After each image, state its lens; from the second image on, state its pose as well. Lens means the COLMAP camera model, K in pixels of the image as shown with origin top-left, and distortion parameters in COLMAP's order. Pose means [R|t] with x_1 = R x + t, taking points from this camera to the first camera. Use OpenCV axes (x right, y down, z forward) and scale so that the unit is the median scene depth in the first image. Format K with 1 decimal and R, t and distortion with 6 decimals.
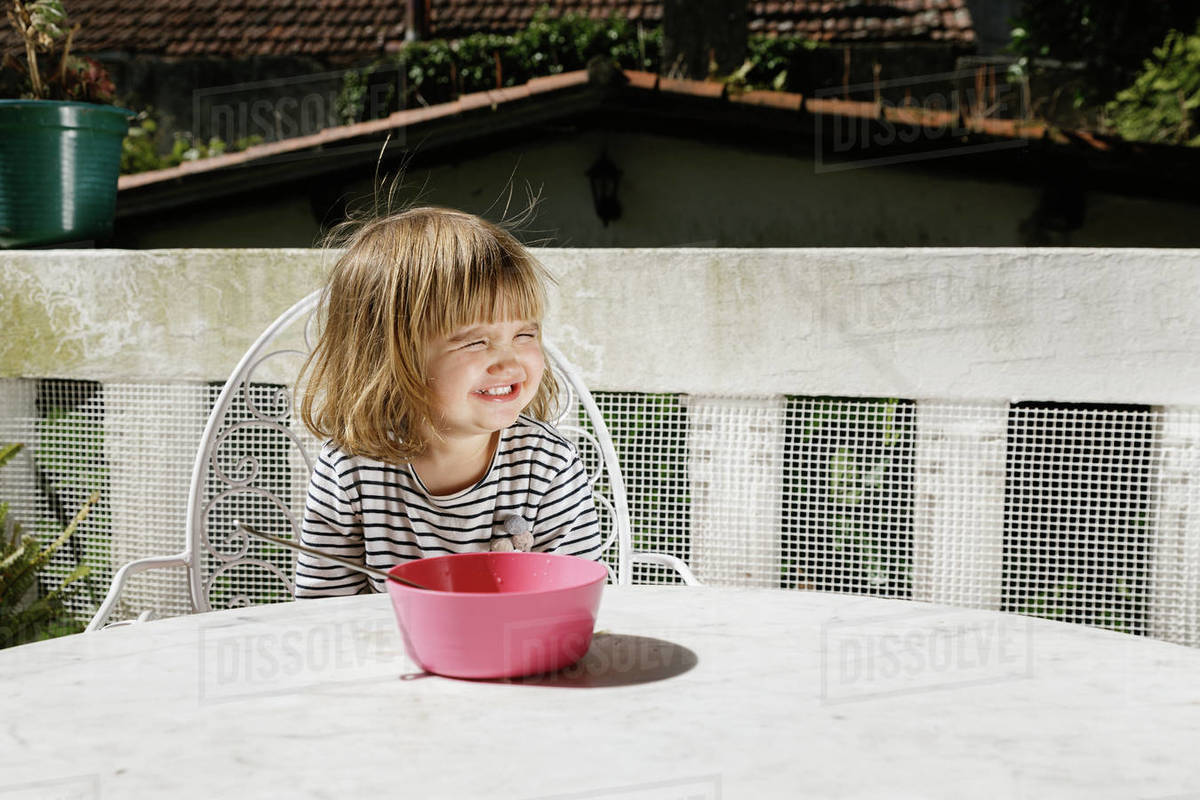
lens RADIAL K [[2065.1, 0, 600.0], [0, 2065.1, 400.0], [0, 0, 1]] dist [0.402987, -0.072973]
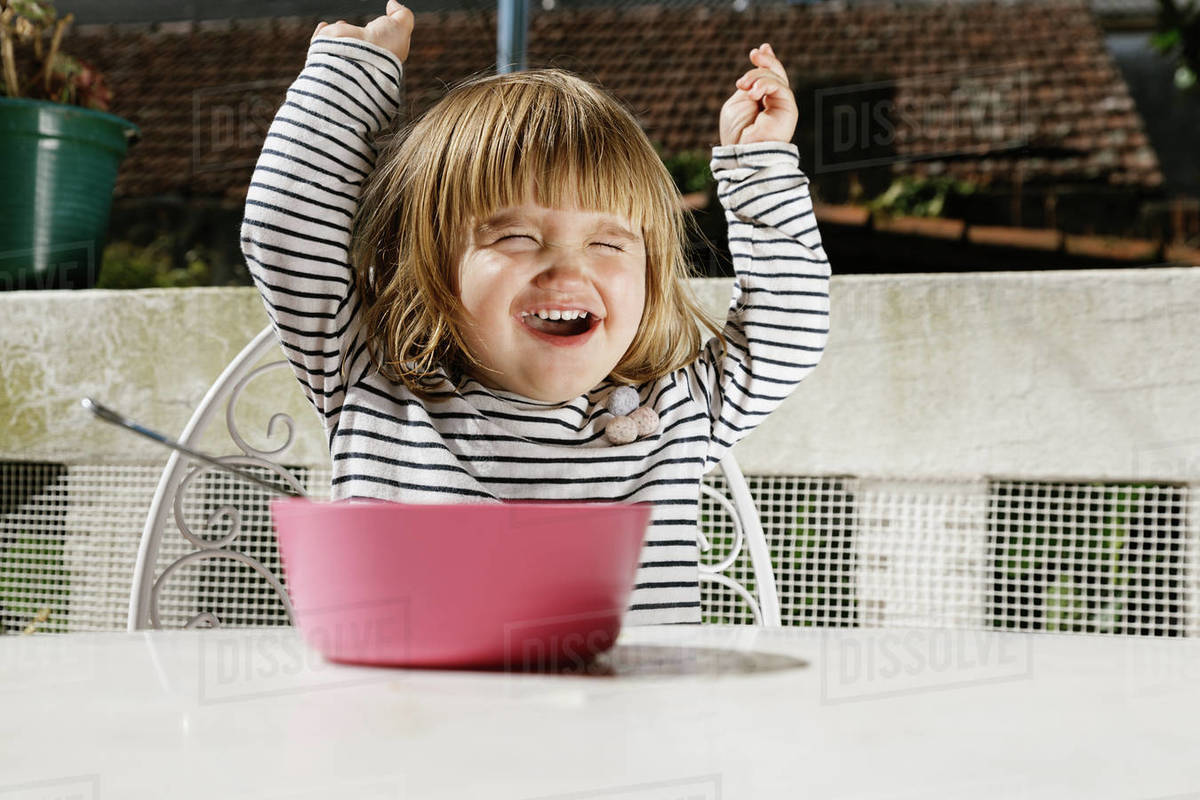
lens RADIAL K [[2052.4, 0, 600.0], [0, 2052.4, 400.0], [0, 0, 1]] dist [0.225869, 0.000994]
pose [[0.998820, 0.011717, -0.047130, -0.012254], [-0.018970, 0.987491, -0.156527, 0.081508], [0.044706, 0.157236, 0.986549, 0.275720]]
